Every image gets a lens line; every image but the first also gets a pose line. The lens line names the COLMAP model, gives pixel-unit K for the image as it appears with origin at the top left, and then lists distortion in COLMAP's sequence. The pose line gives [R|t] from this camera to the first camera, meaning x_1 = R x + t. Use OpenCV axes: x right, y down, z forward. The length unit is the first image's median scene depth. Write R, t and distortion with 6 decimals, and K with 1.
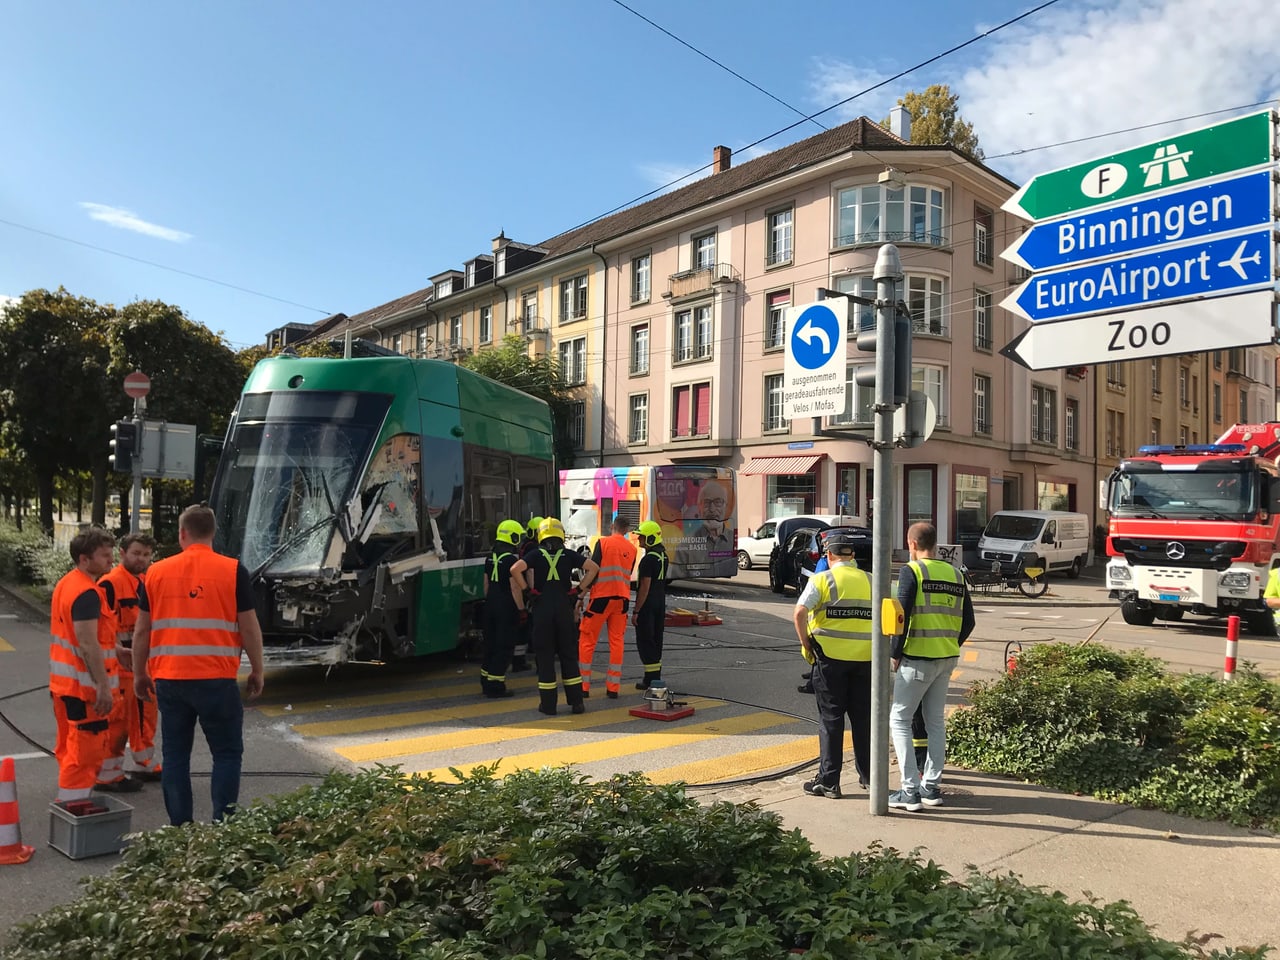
lens RADIAL K [[1551.5, 0, 672.0], [0, 1551.5, 459.1], [0, 0, 1]] dist [0.031546, 0.000987]
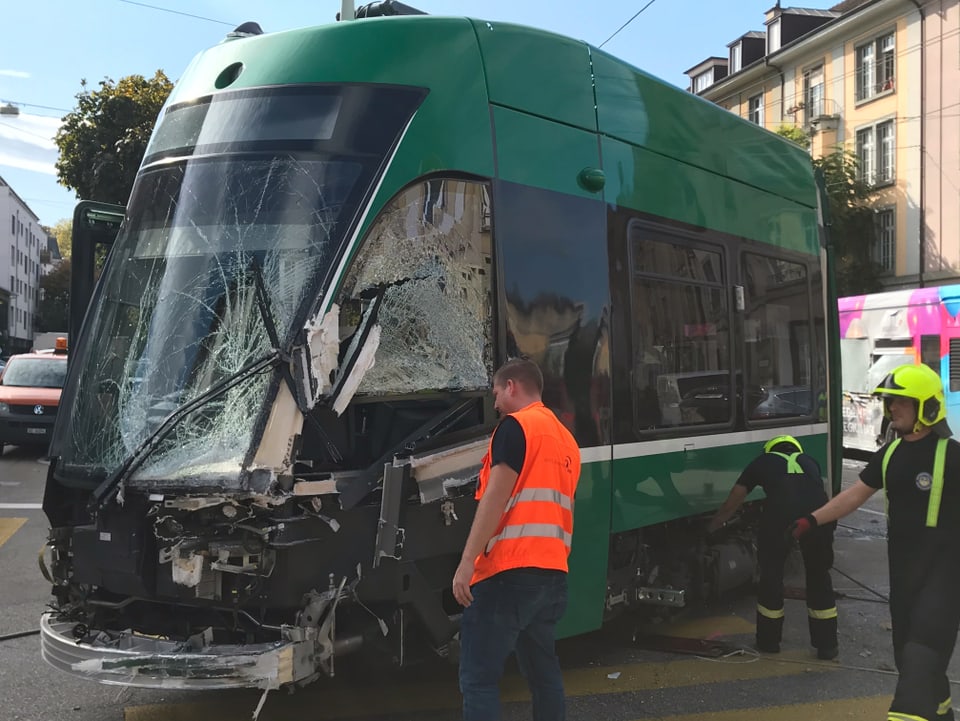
lens RADIAL K [[1163.6, 0, 504.0], [0, 1163.6, 344.8], [0, 0, 1]] dist [0.031546, 0.000987]
pose [[0.923210, -0.022852, -0.383616, -0.027695], [0.025001, 0.999687, 0.000616, 0.034911], [0.383482, -0.010160, 0.923492, 0.699446]]
